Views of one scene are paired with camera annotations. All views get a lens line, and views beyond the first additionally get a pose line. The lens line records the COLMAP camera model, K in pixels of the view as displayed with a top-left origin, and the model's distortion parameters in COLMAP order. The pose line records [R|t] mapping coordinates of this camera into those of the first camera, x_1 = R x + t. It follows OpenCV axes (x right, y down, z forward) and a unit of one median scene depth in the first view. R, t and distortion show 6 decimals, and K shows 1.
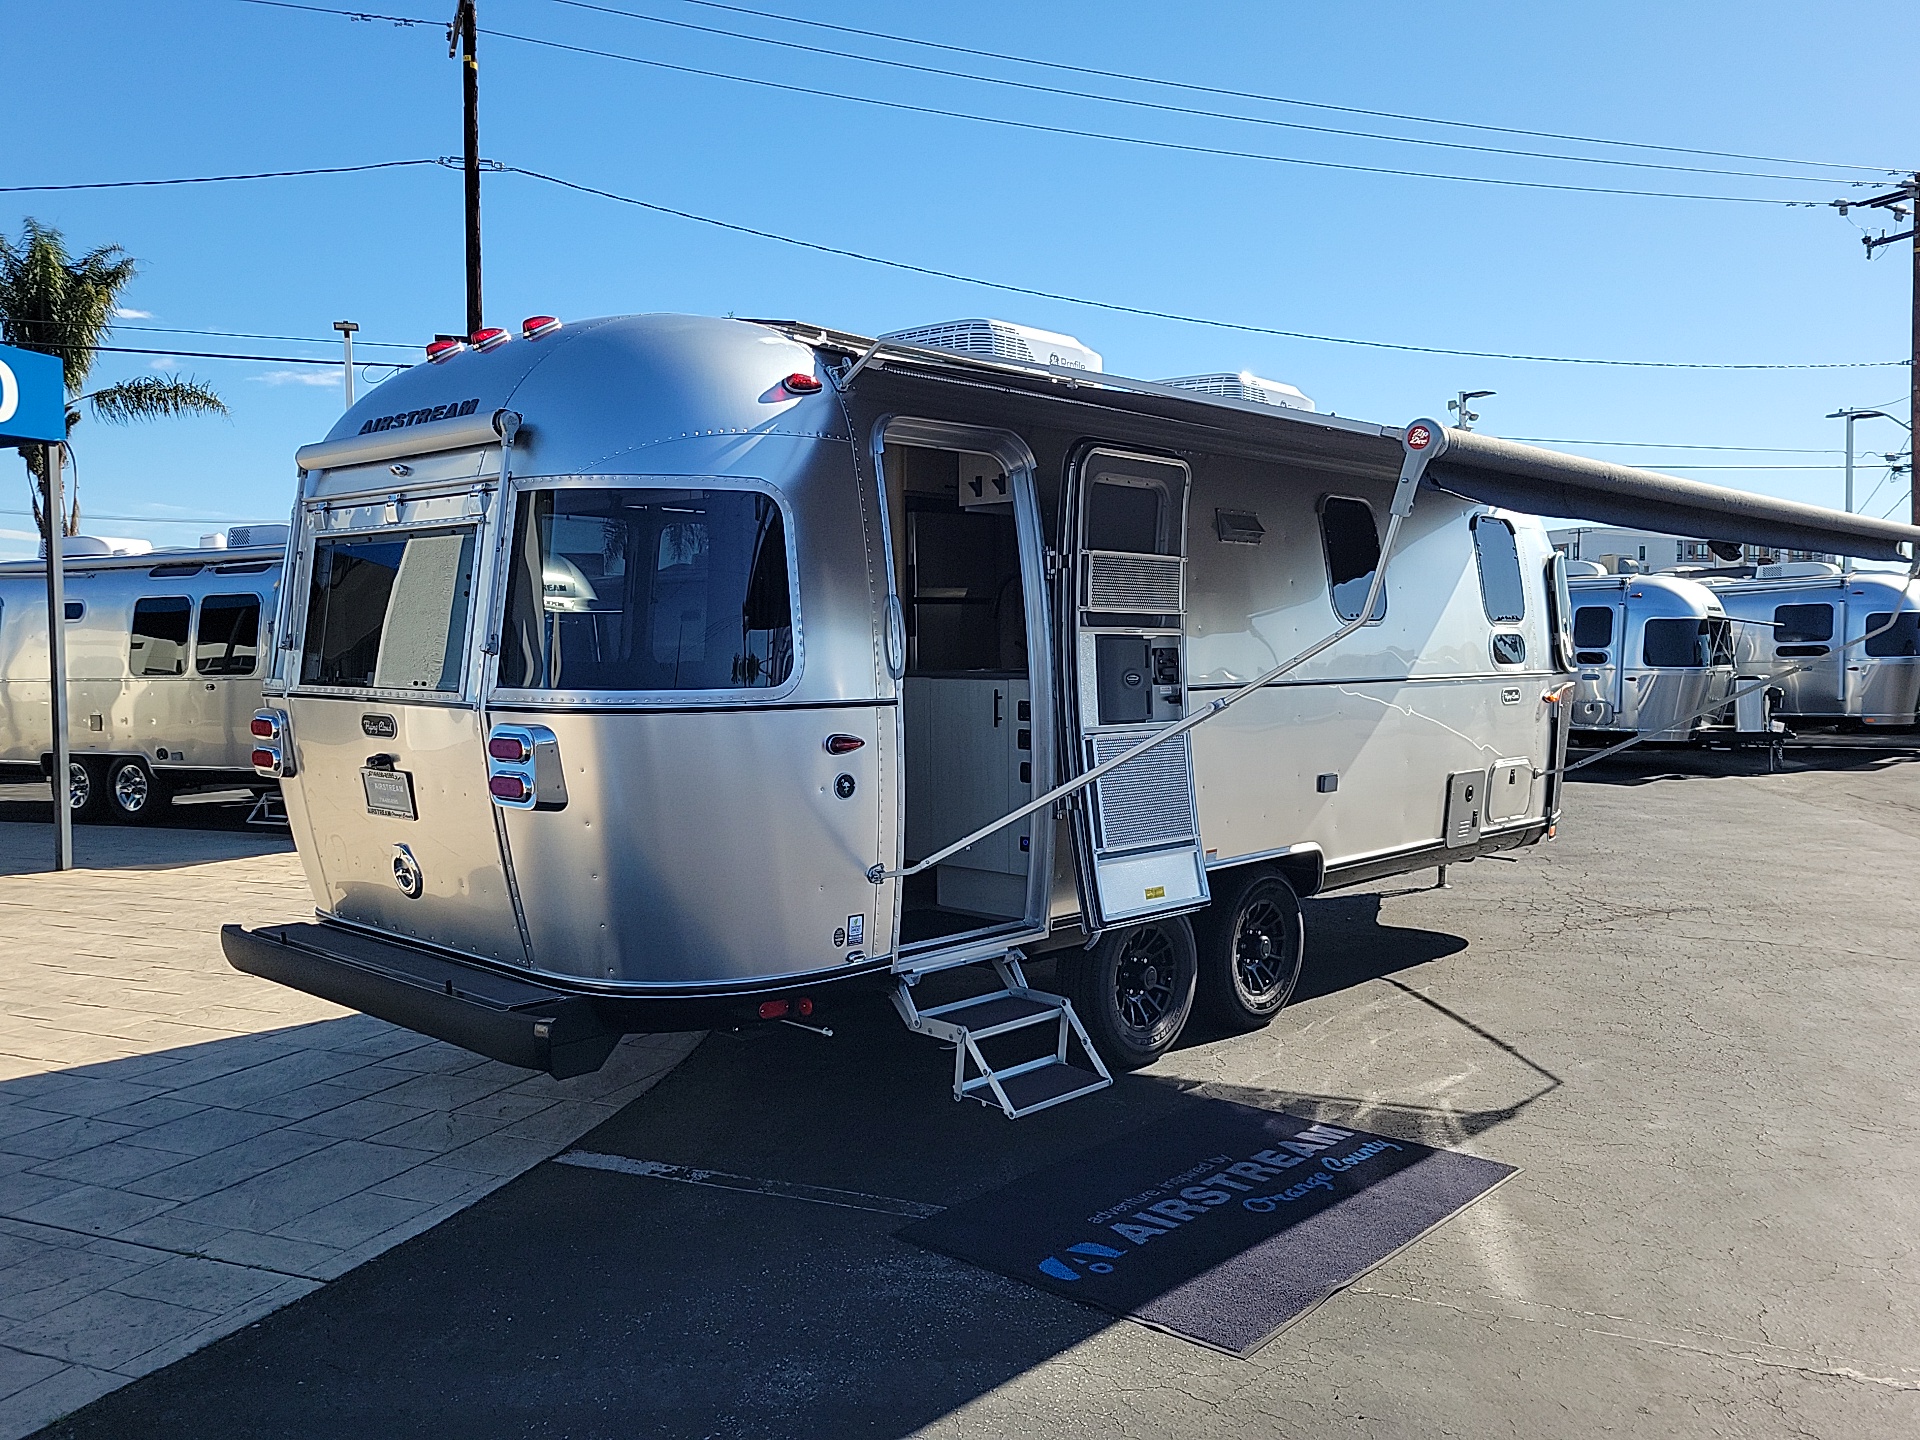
lens RADIAL K [[1447.3, 0, 960.0], [0, 1447.3, 720.0], [0, 0, 1]] dist [0.068189, -0.048533]
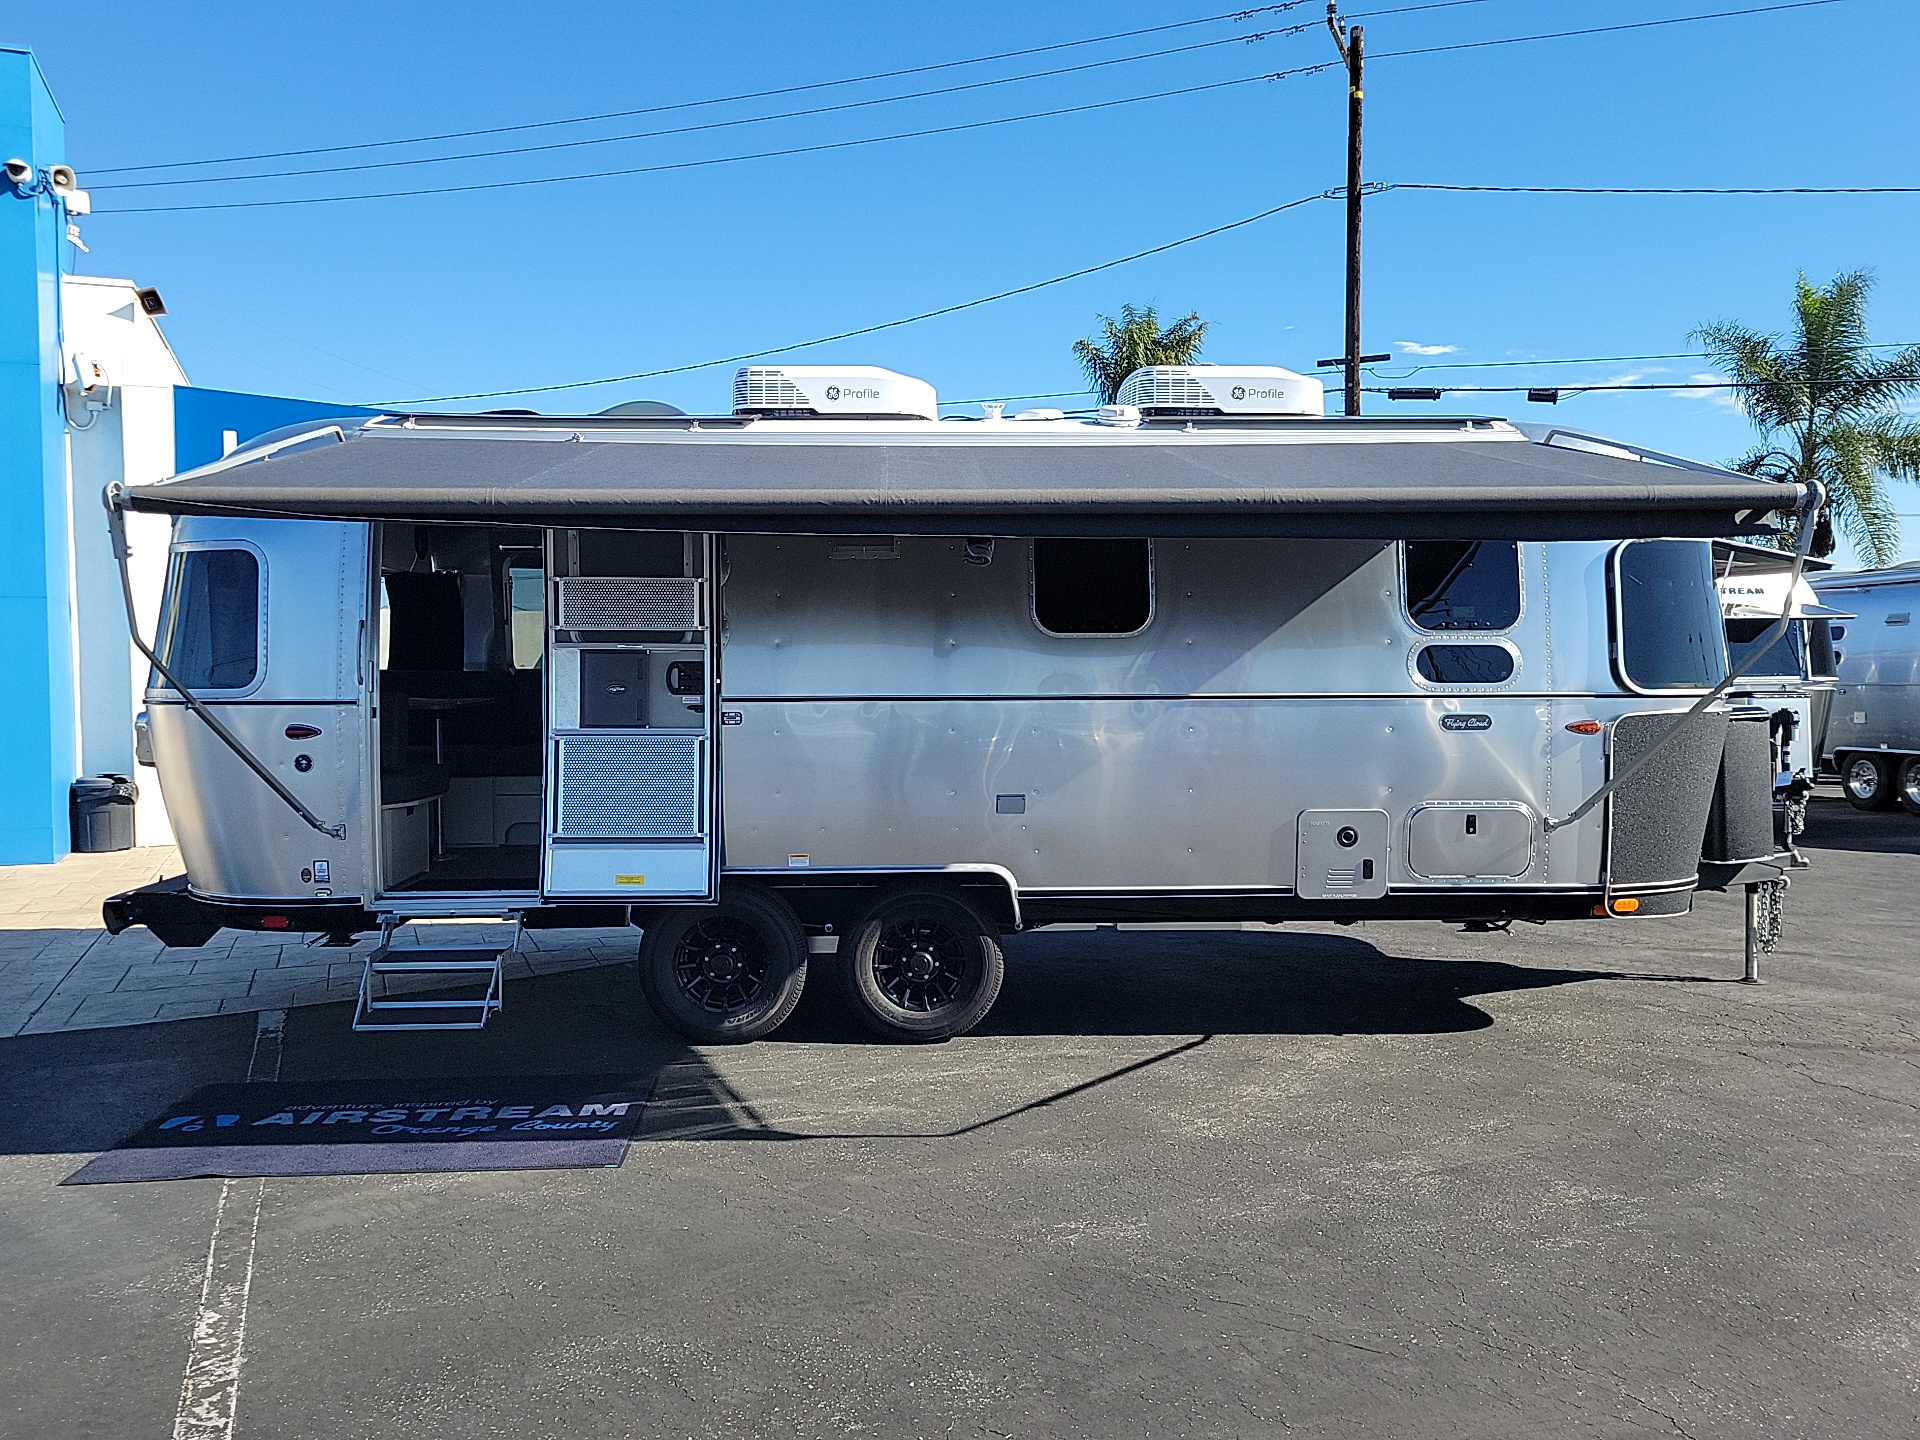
lens RADIAL K [[1447.3, 0, 960.0], [0, 1447.3, 720.0], [0, 0, 1]] dist [0.068189, -0.048533]
pose [[0.734911, 0.031323, -0.677439, 1.097768], [-0.034696, 0.999361, 0.008568, -0.023402], [0.677275, 0.017208, 0.735529, 0.349527]]
